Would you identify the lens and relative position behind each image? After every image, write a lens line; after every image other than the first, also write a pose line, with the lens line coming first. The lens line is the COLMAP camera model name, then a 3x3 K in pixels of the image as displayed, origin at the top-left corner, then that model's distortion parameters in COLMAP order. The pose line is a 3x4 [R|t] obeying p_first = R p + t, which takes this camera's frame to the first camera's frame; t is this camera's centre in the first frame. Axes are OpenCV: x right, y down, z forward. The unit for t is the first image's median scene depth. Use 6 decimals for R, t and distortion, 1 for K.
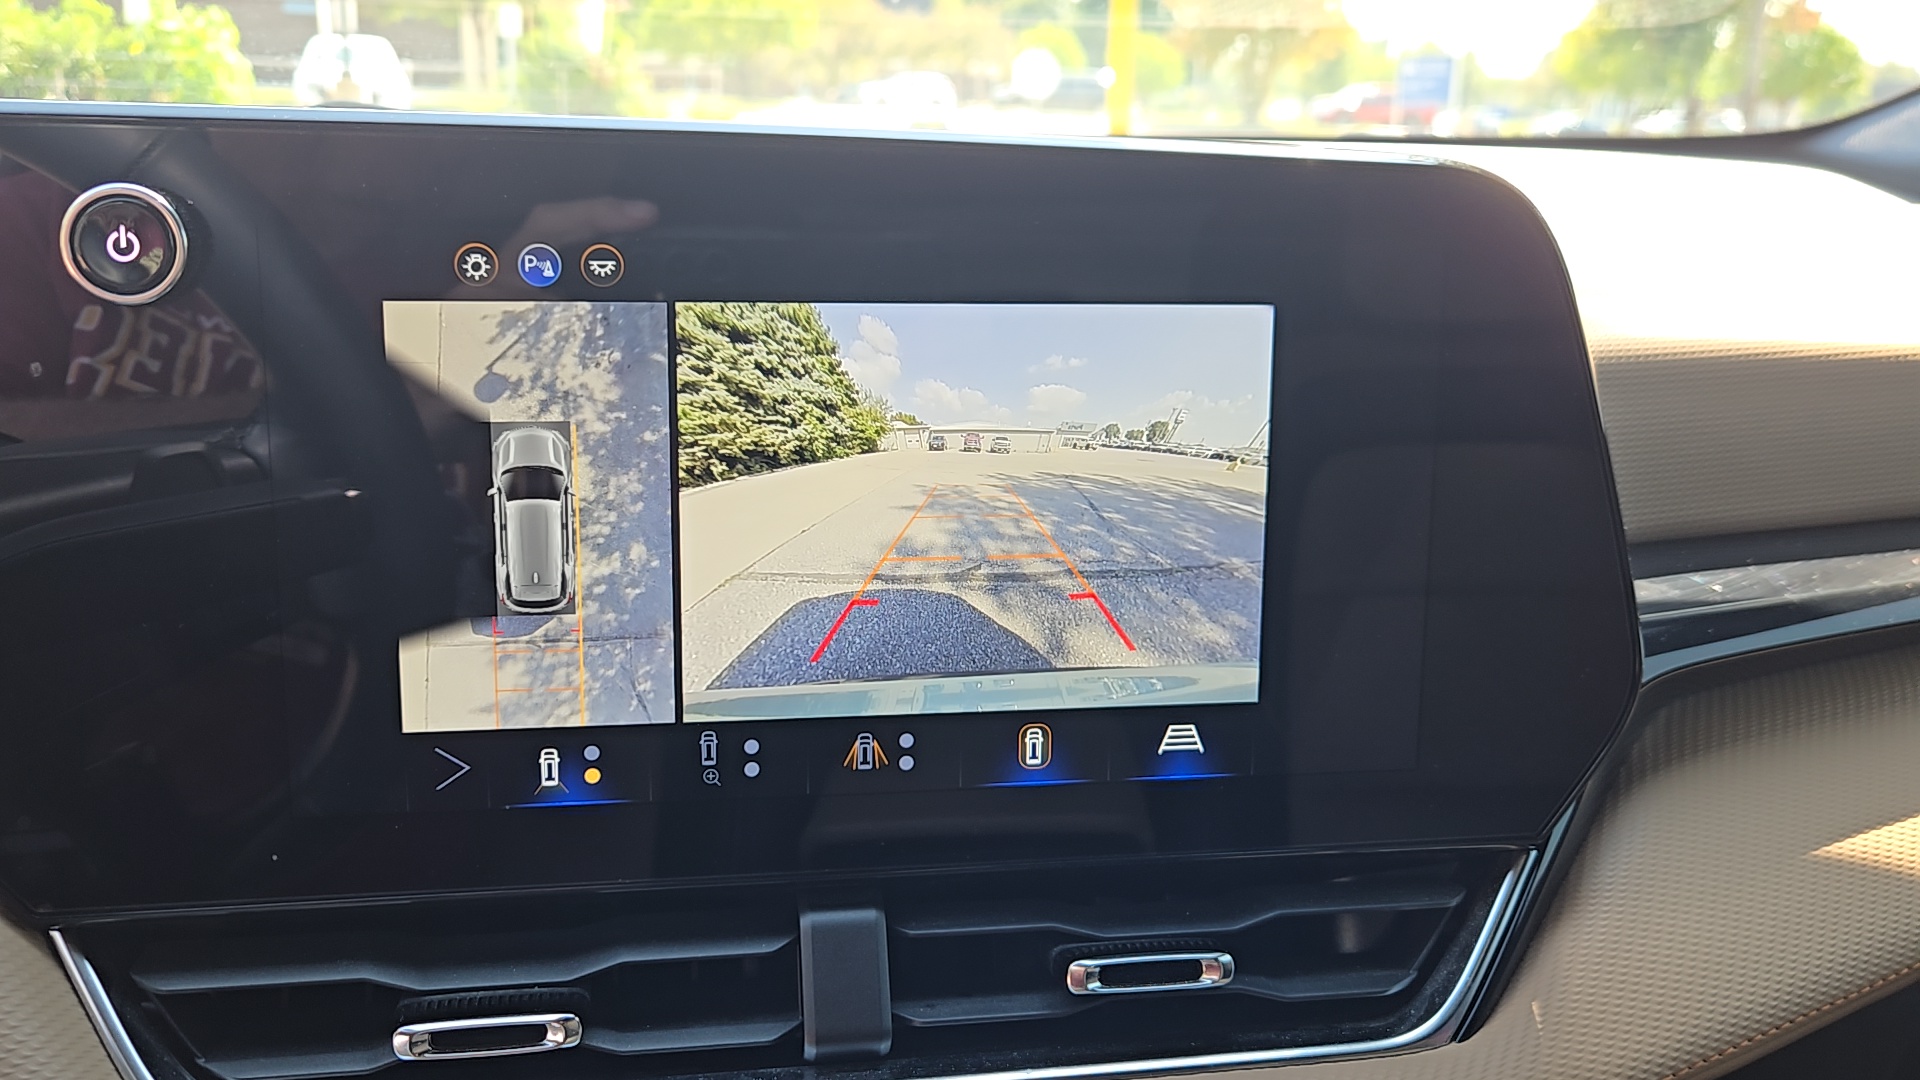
lens RADIAL K [[1638.3, 0, 960.0], [0, 1638.3, 540.0], [0, 0, 1]] dist [-0.010926, -0.008273]
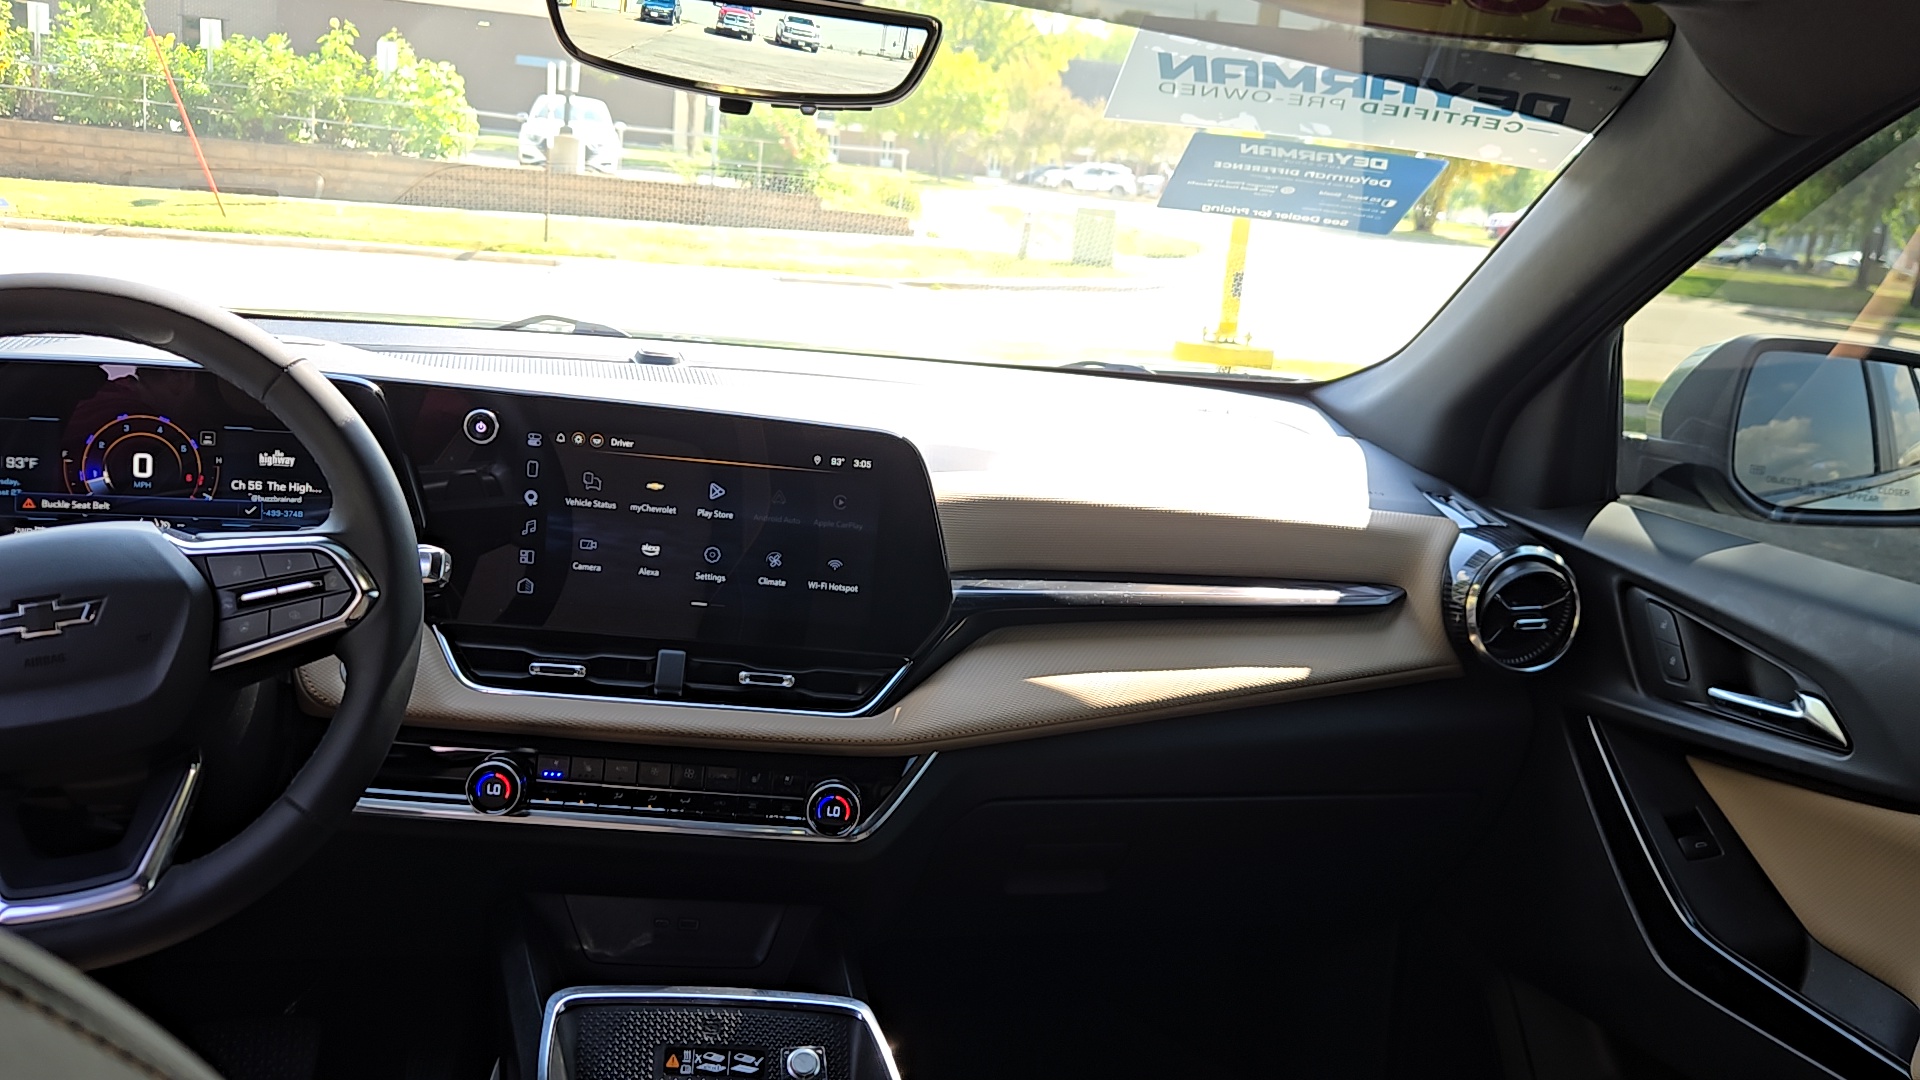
lens RADIAL K [[1583.4, 0, 960.0], [0, 1583.4, 540.0], [0, 0, 1]] dist [-0.004506, -0.002473]
pose [[0.991475, 0.094936, -0.089243, 0.718797], [-0.098653, 0.994389, -0.038190, 0.078069], [0.085117, 0.046669, 0.995277, -1.965215]]
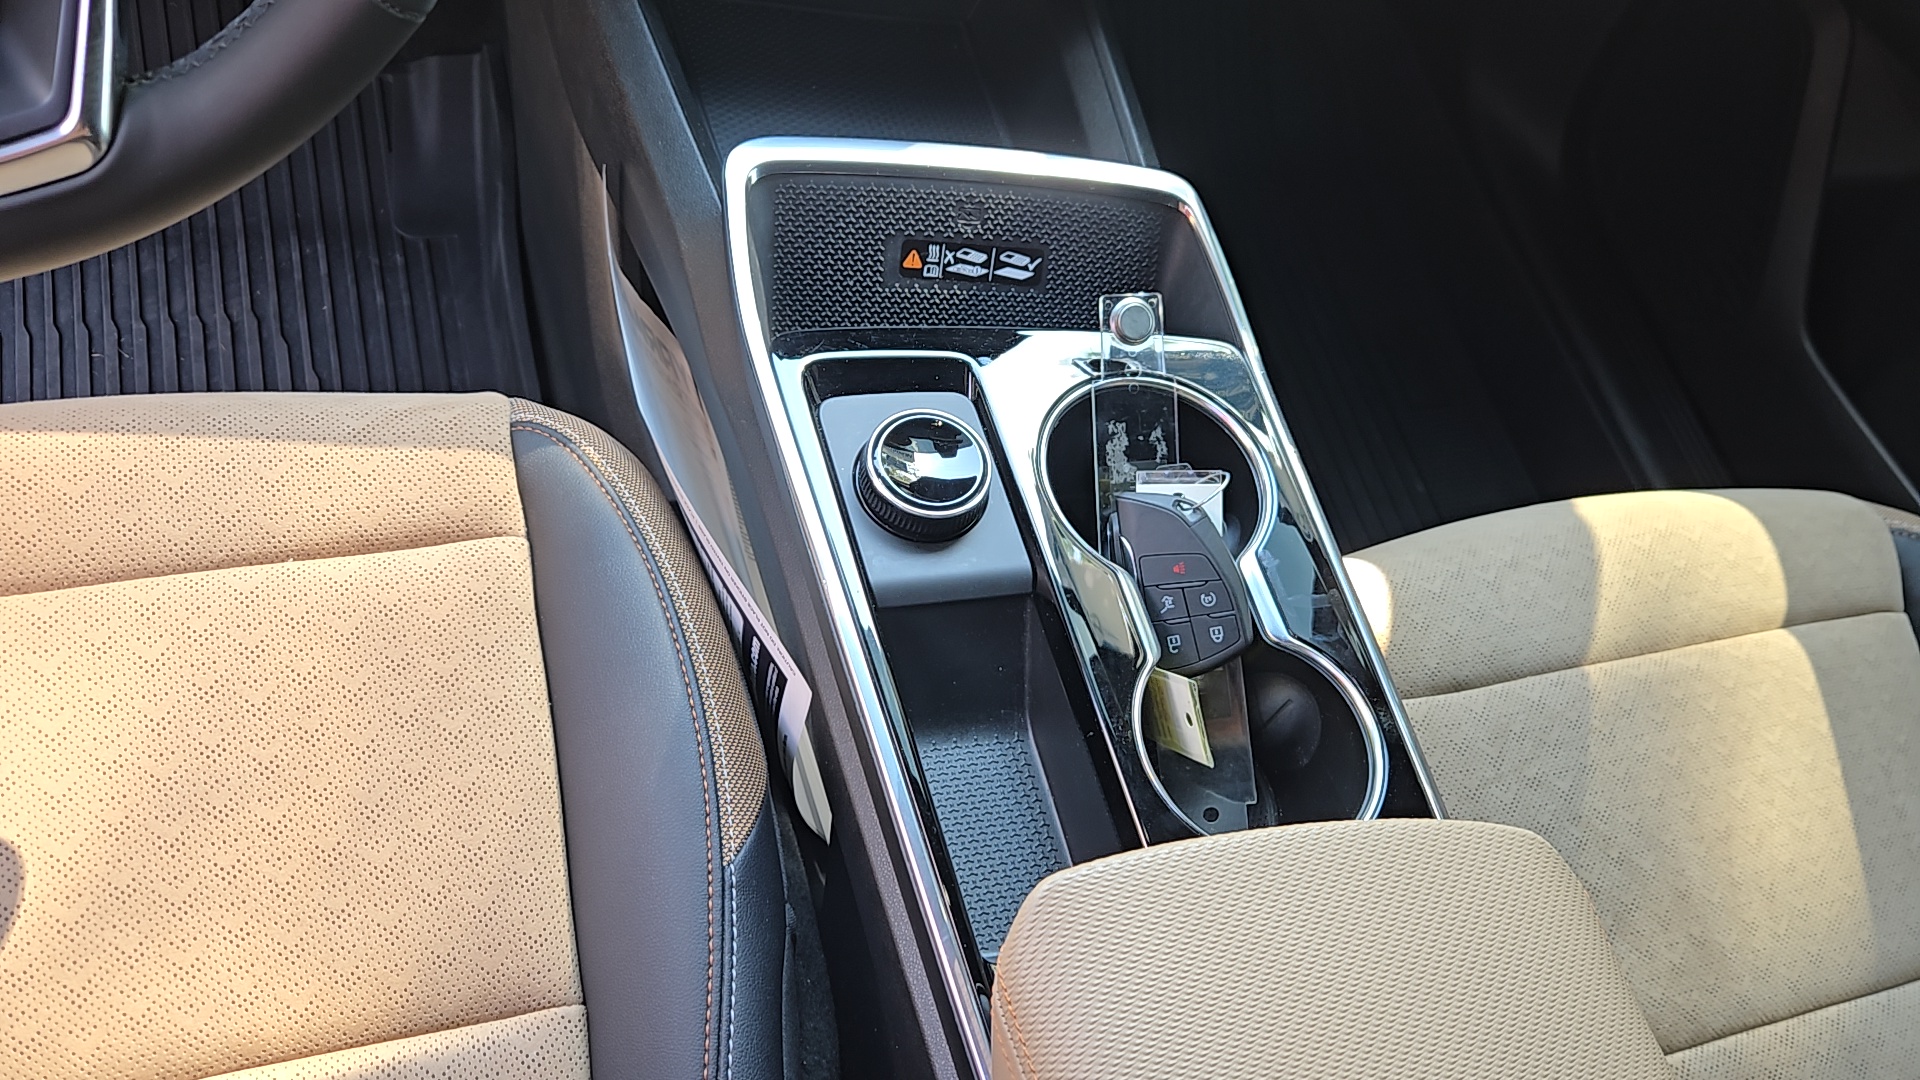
lens RADIAL K [[1606.2, 0, 960.0], [0, 1606.2, 540.0], [0, 0, 1]] dist [0.000545, 0.004587]
pose [[0.971825, 0.183762, 0.147609, -0.046353], [-0.234418, 0.688194, 0.686612, -0.143717], [0.024590, -0.701869, 0.711881, -0.879150]]
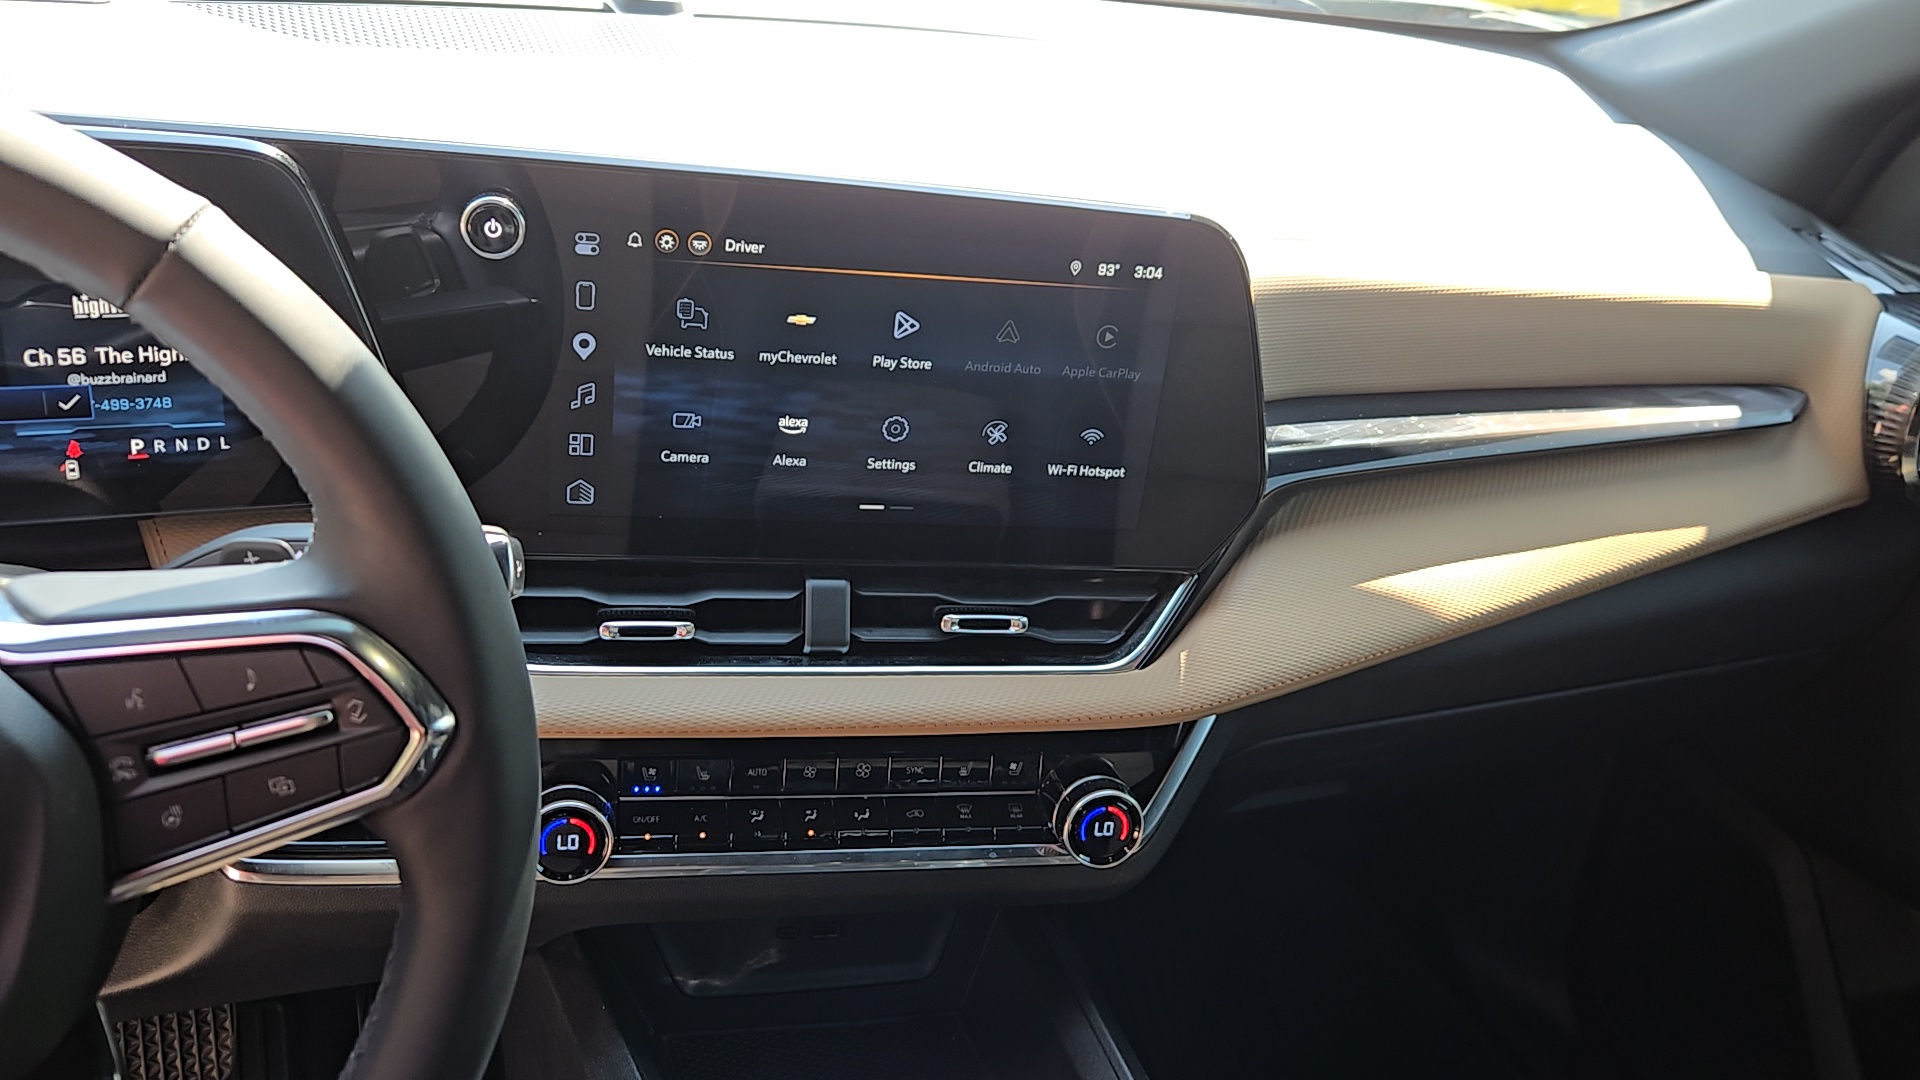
lens RADIAL K [[1606.2, 0, 960.0], [0, 1606.2, 540.0], [0, 0, 1]] dist [0.000545, 0.004587]
pose [[0.993765, 0.080334, 0.077318, -0.067358], [-0.096338, 0.967762, 0.232713, -0.269019], [-0.056131, -0.238710, 0.969467, -0.812233]]
